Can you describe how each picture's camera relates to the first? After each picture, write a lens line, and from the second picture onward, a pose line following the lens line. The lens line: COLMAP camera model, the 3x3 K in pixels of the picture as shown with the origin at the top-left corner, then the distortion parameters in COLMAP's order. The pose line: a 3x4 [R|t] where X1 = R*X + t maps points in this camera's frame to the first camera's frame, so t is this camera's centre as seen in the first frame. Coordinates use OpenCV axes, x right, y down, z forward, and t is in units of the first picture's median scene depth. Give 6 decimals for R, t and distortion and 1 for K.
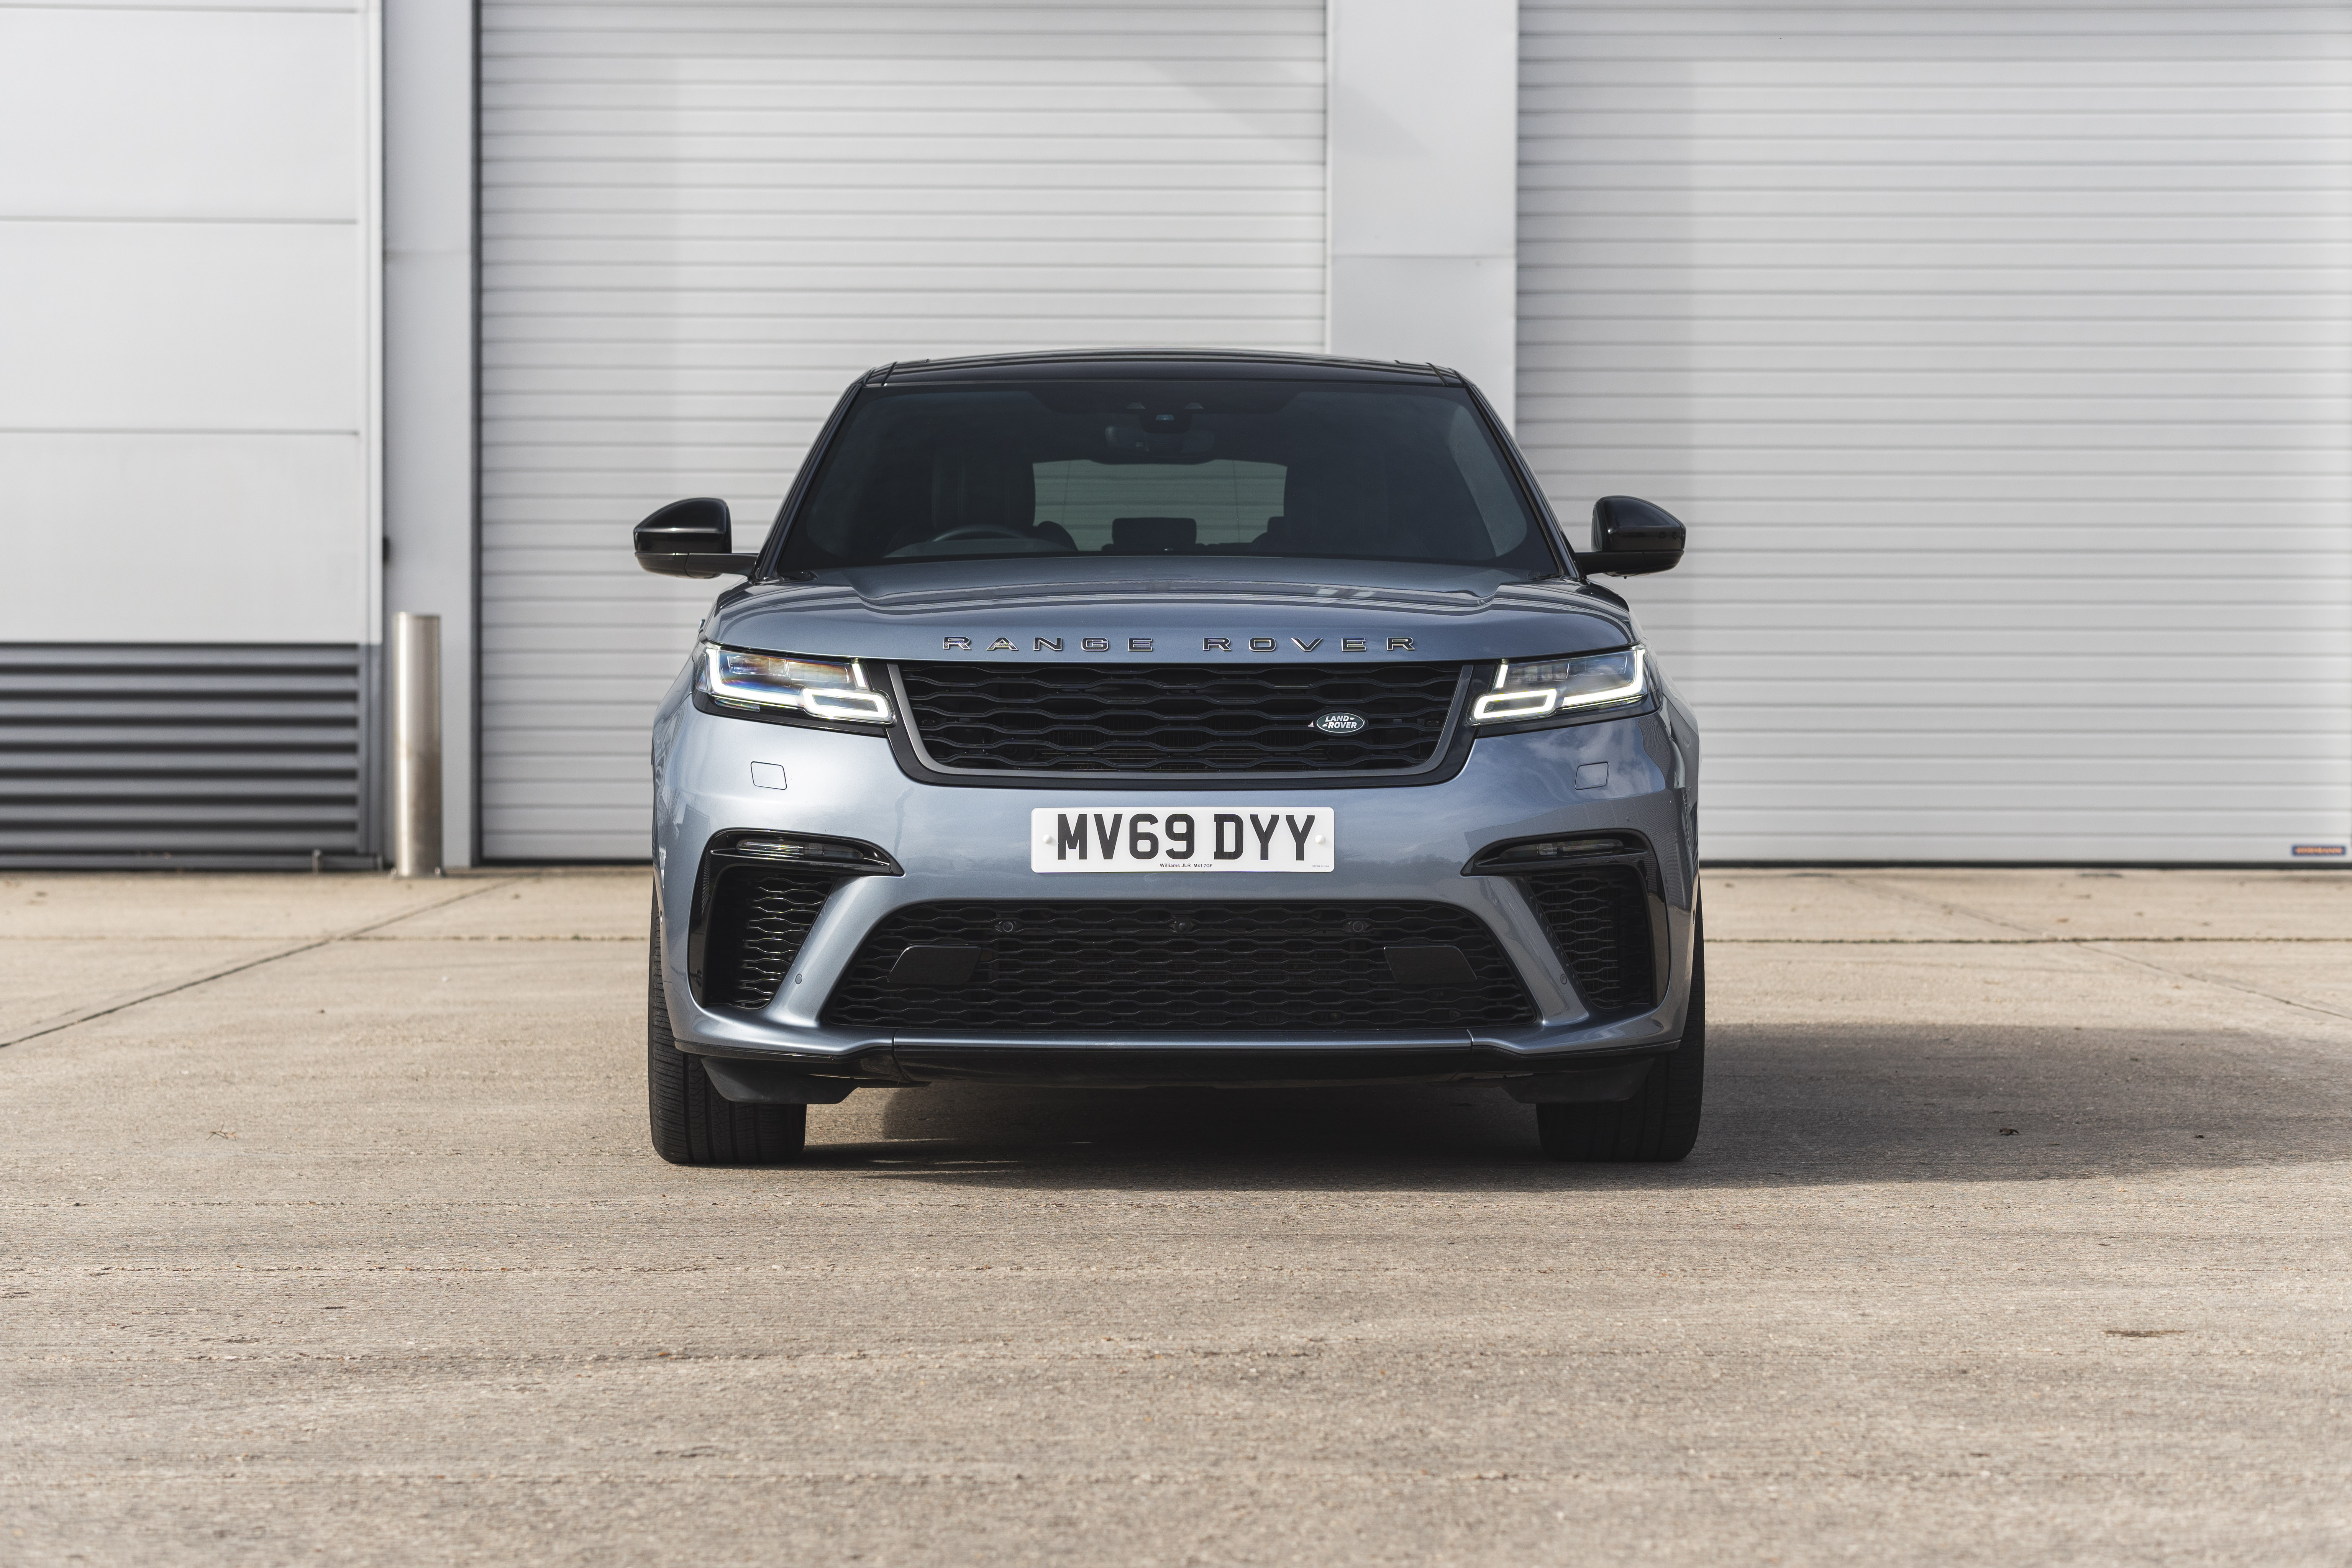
lens RADIAL K [[5418.4, 0, 1155.5], [0, 5418.4, 744.8], [0, 0, 1]] dist [0.045176, 0.691301]
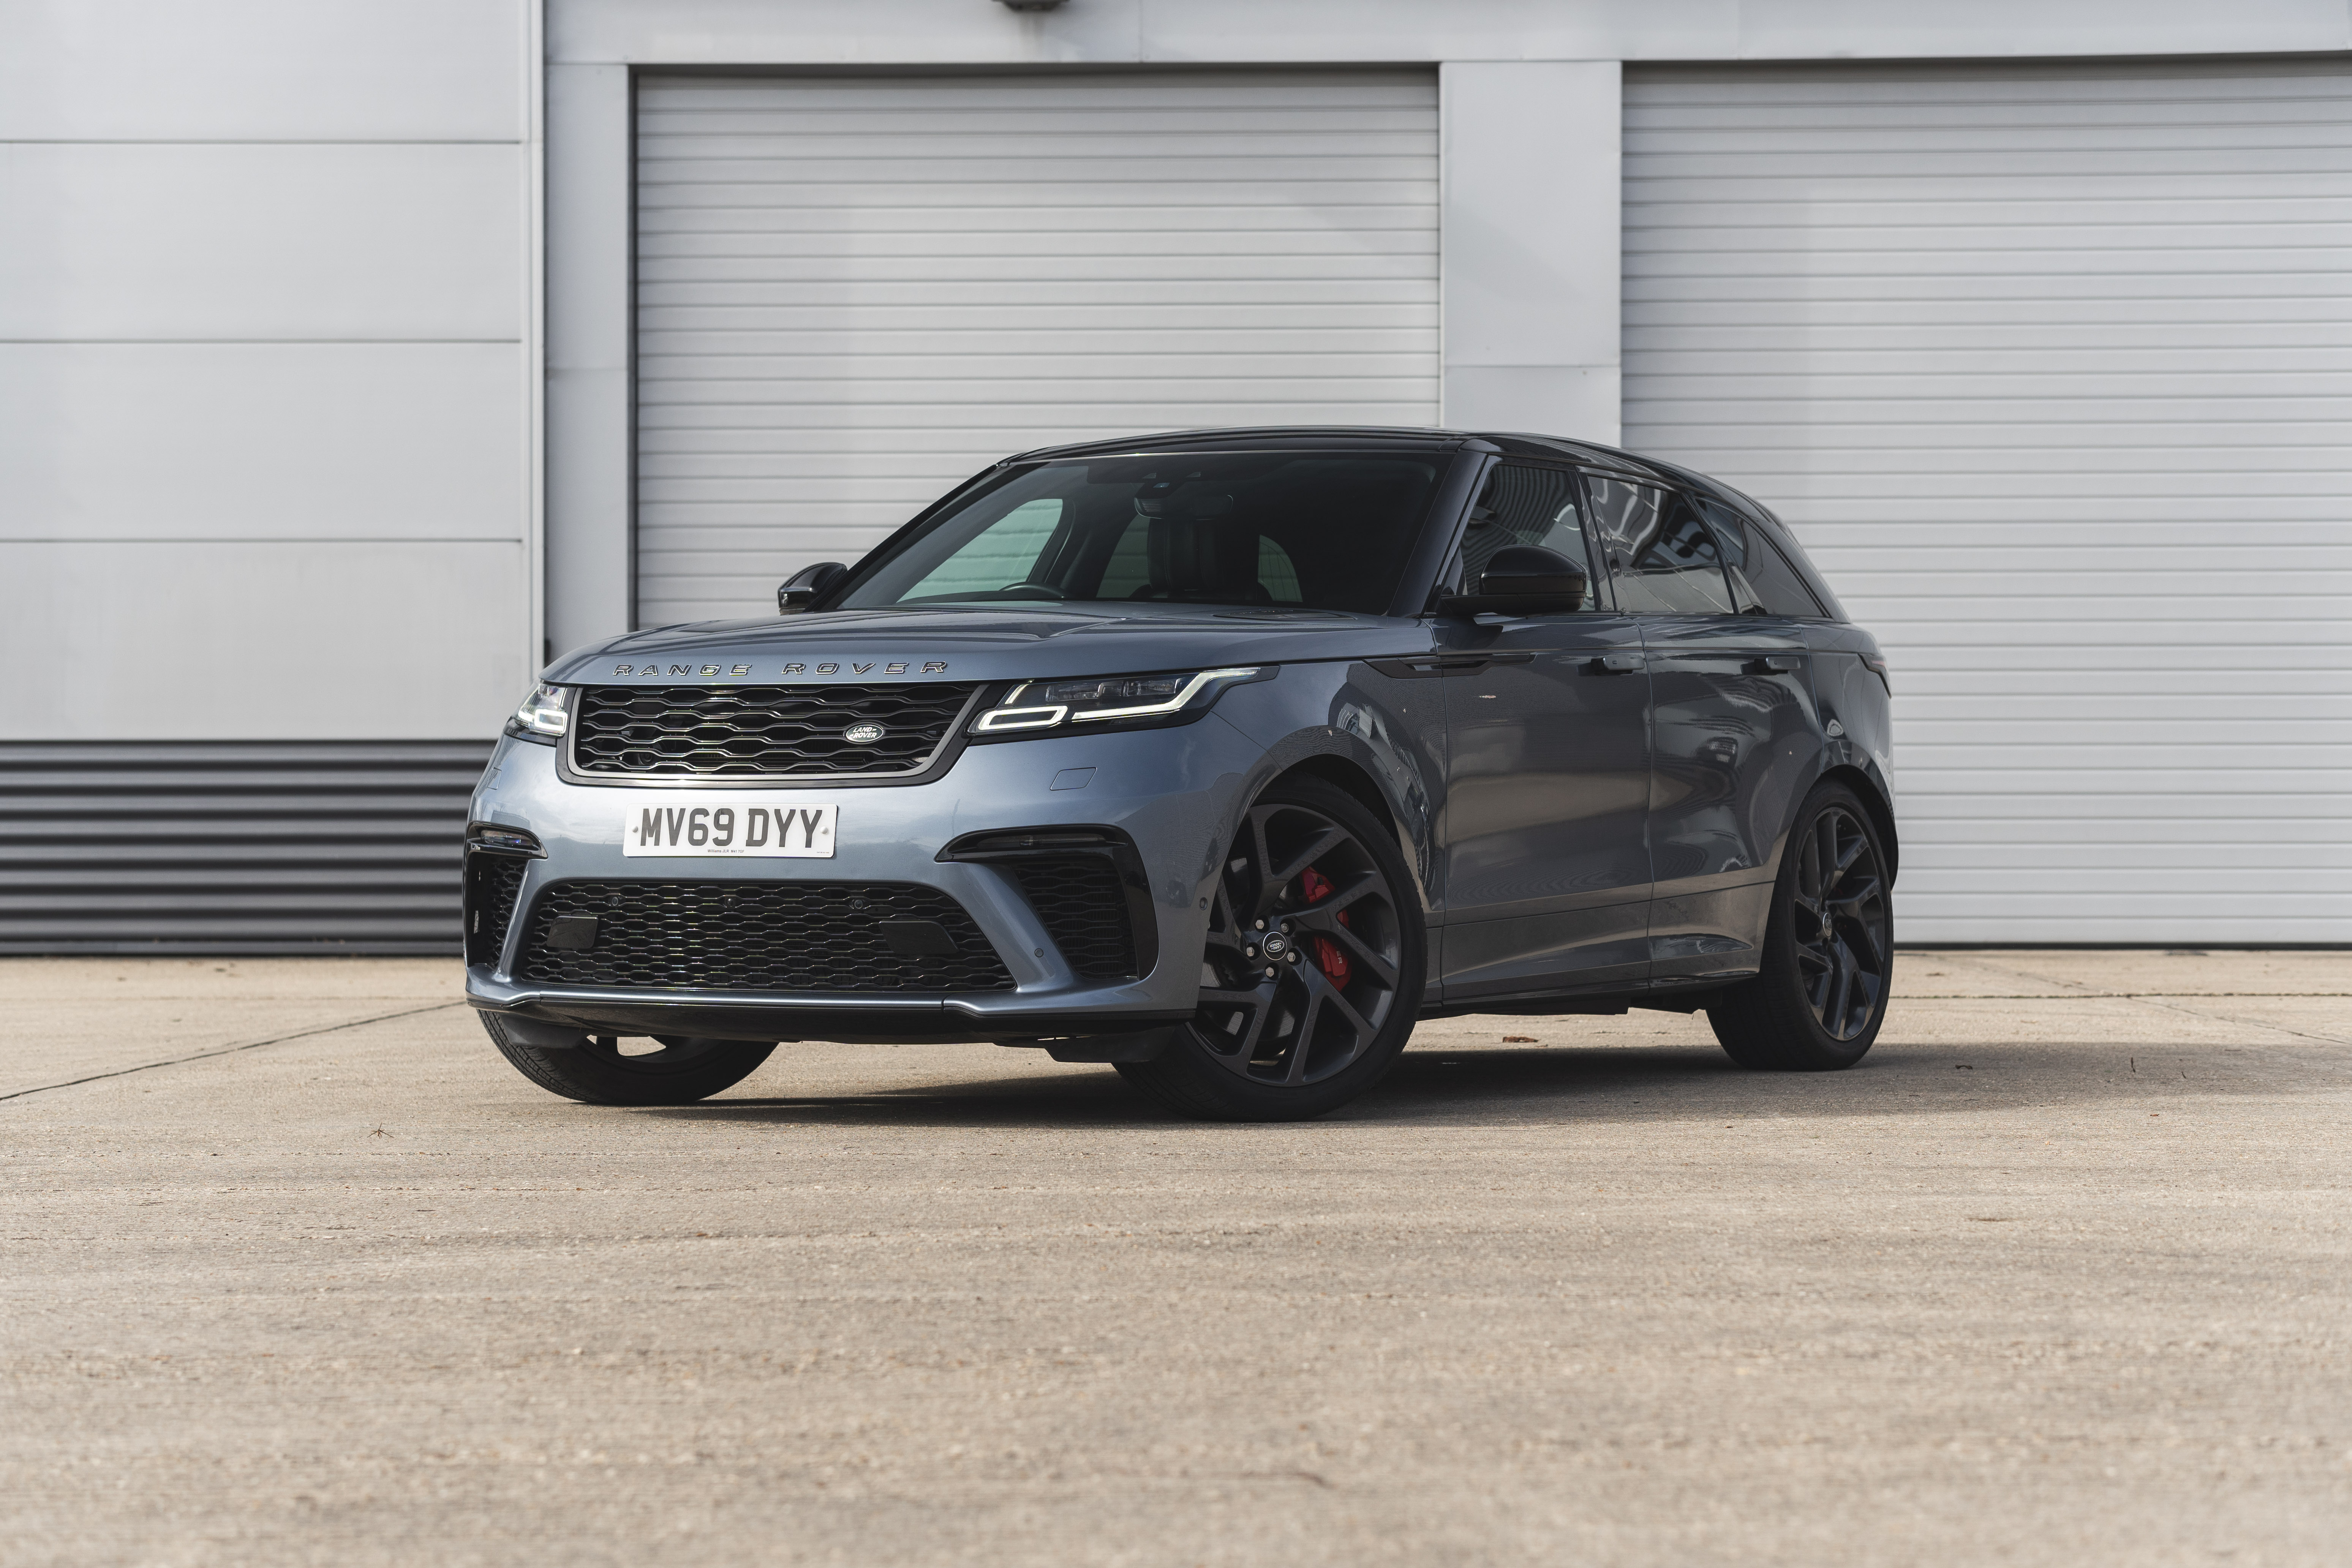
lens RADIAL K [[5418.4, 0, 1155.5], [0, 5418.4, 744.8], [0, 0, 1]] dist [0.045176, 0.691301]
pose [[0.999275, -0.004761, -0.037778, 0.044150], [0.003655, 0.999564, -0.029286, 0.037579], [0.037901, 0.029126, 0.998857, -0.133078]]
